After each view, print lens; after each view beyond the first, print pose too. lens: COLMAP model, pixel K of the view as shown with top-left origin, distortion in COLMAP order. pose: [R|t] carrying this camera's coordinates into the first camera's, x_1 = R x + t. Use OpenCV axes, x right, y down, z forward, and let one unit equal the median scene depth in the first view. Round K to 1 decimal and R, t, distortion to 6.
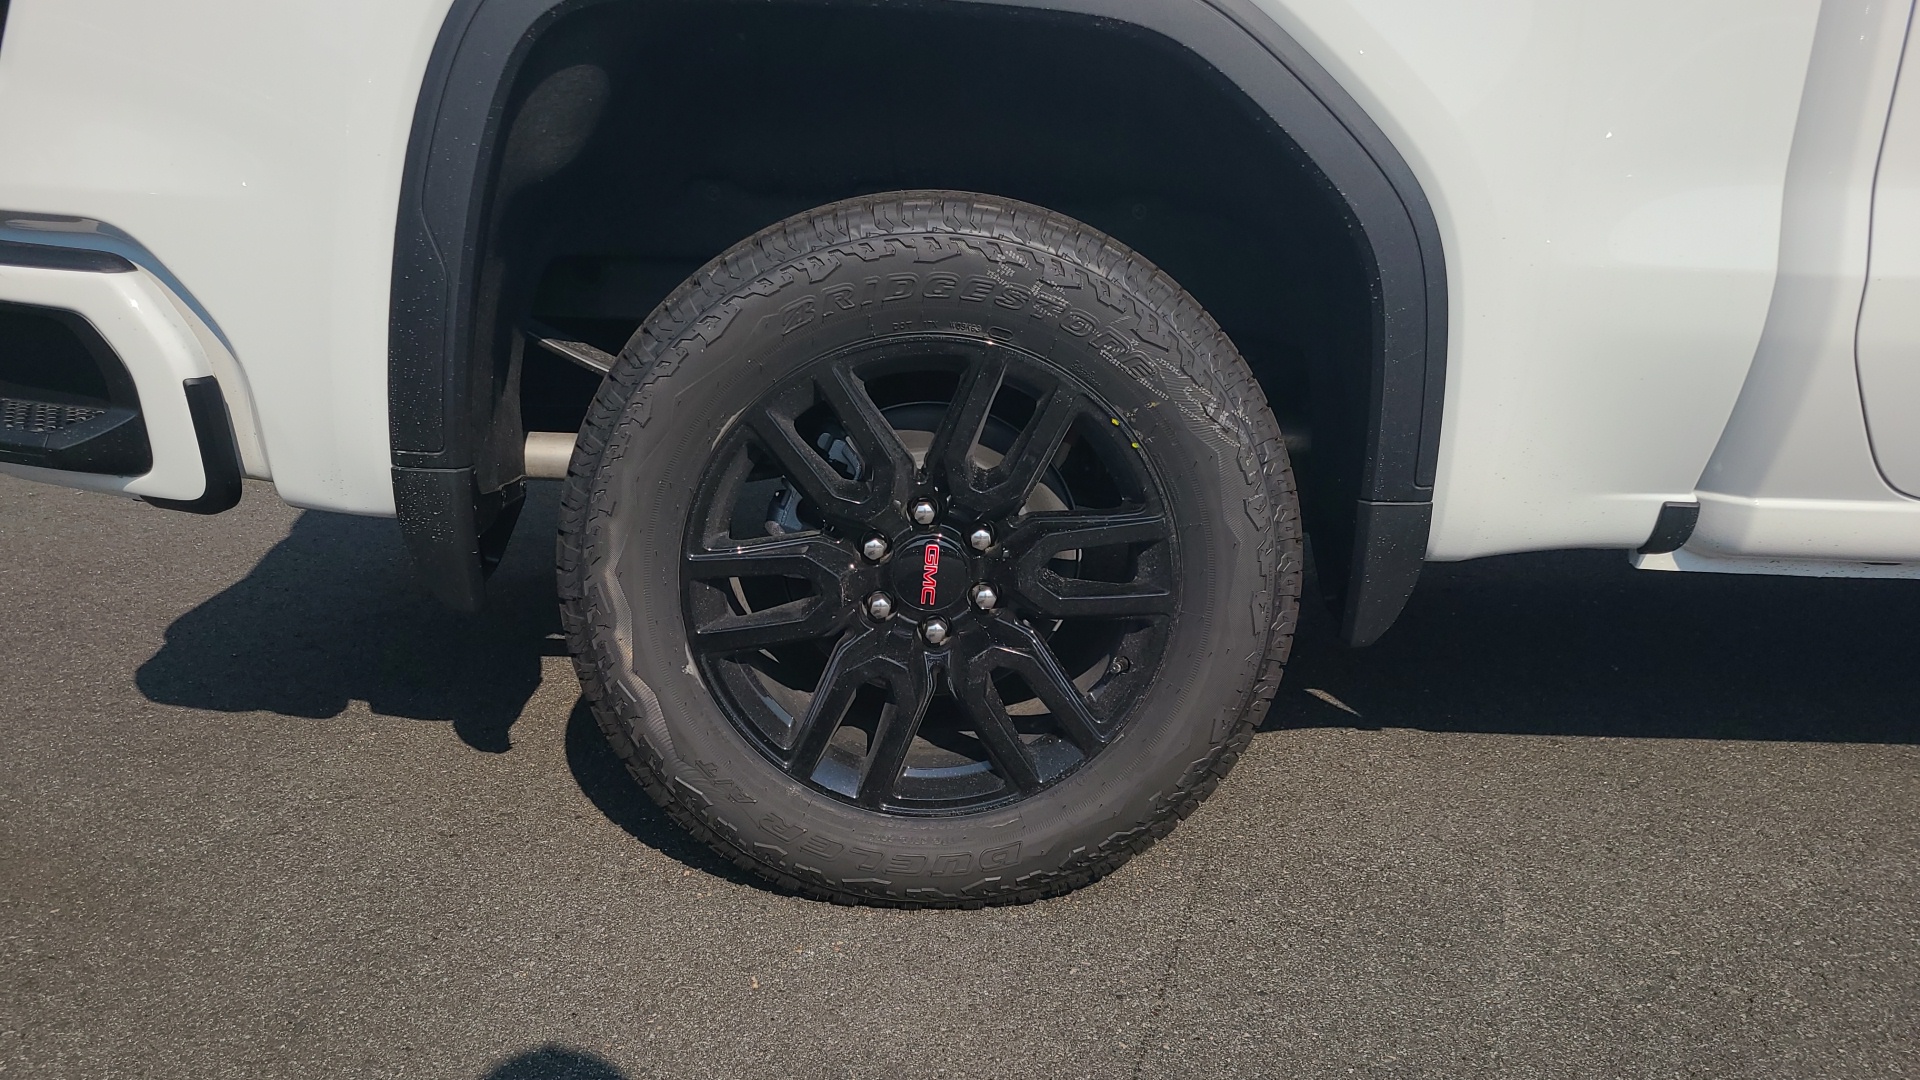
lens RADIAL K [[1445.5, 0, 916.2], [0, 1445.5, 543.8], [0, 0, 1]] dist [-0.003269, 0.000308]
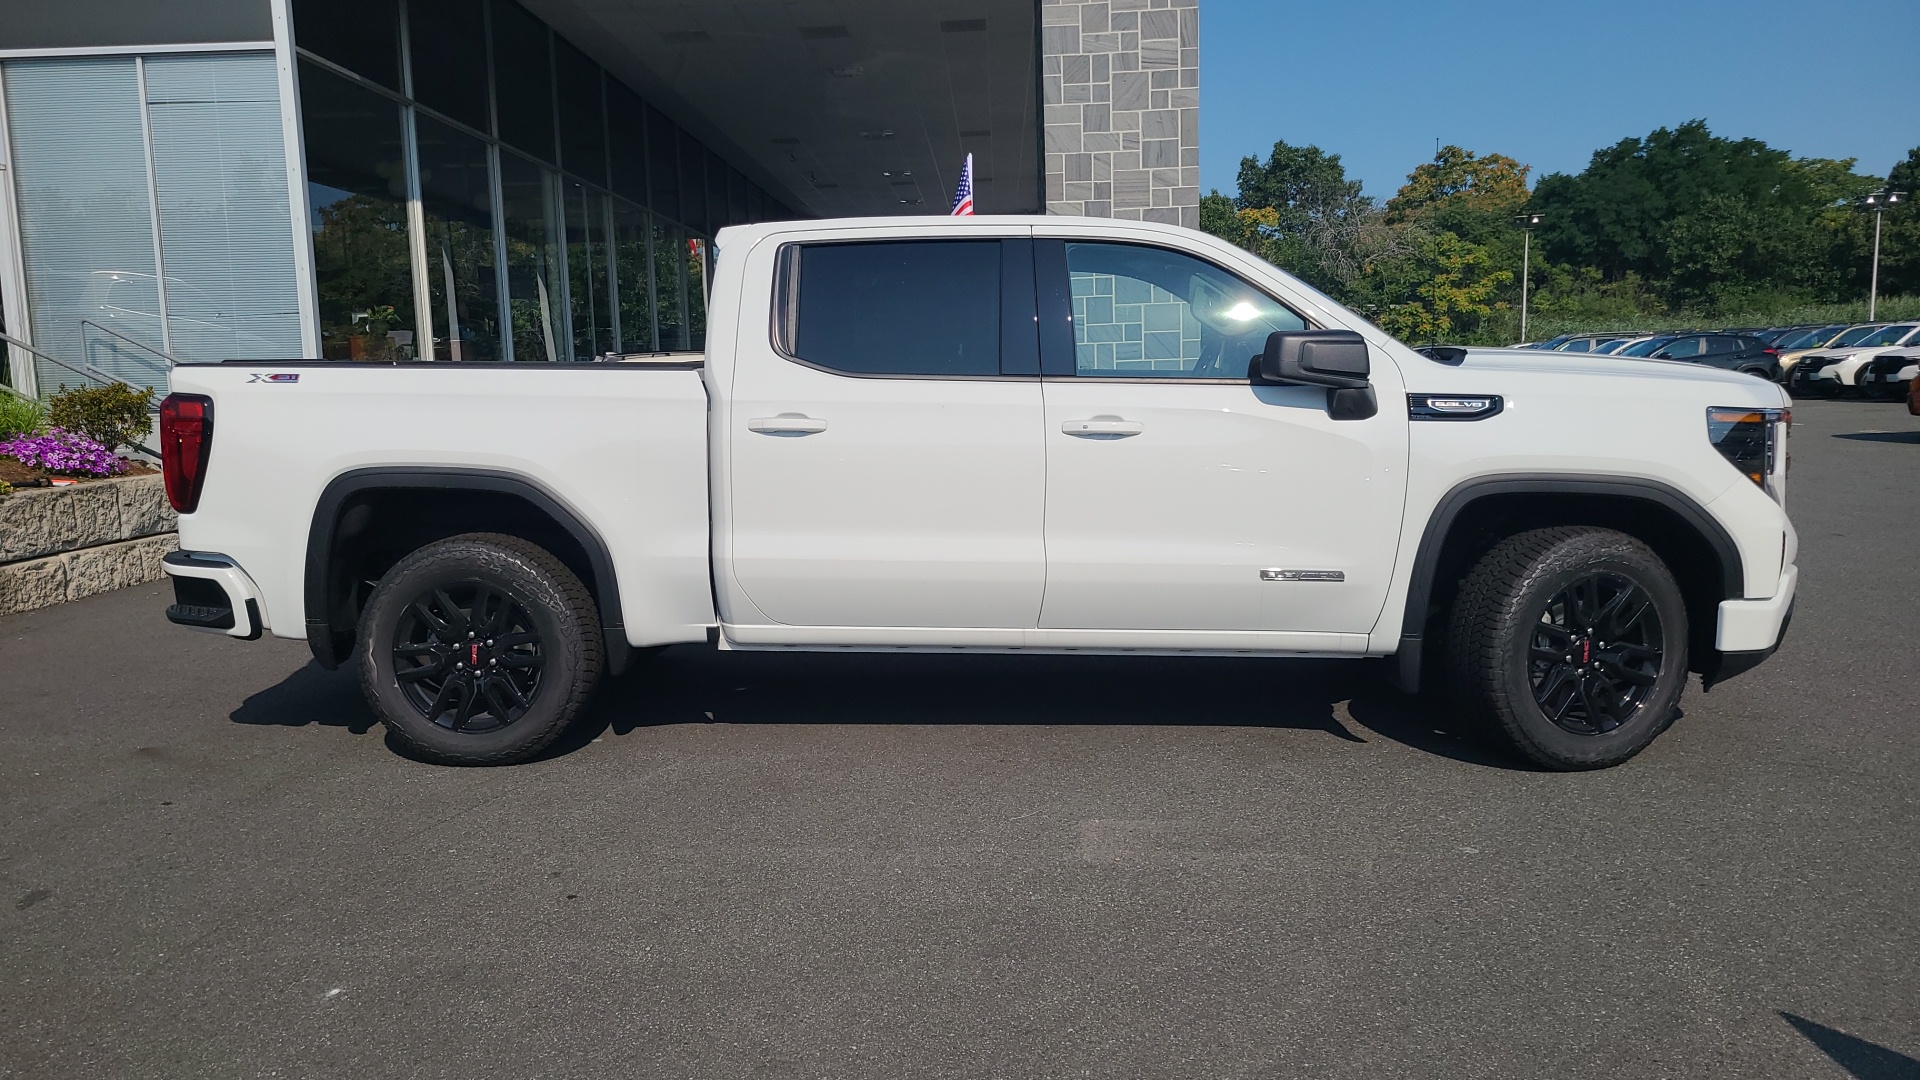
lens RADIAL K [[1420.0, 0, 896.4], [0, 1420.0, 538.3], [0, 0, 1]] dist [0.026722, -0.005834]
pose [[0.996871, -0.028045, -0.073910, 1.191932], [0.018073, 0.991047, -0.132288, 0.201913], [0.076958, 0.130538, 0.988452, -2.076984]]
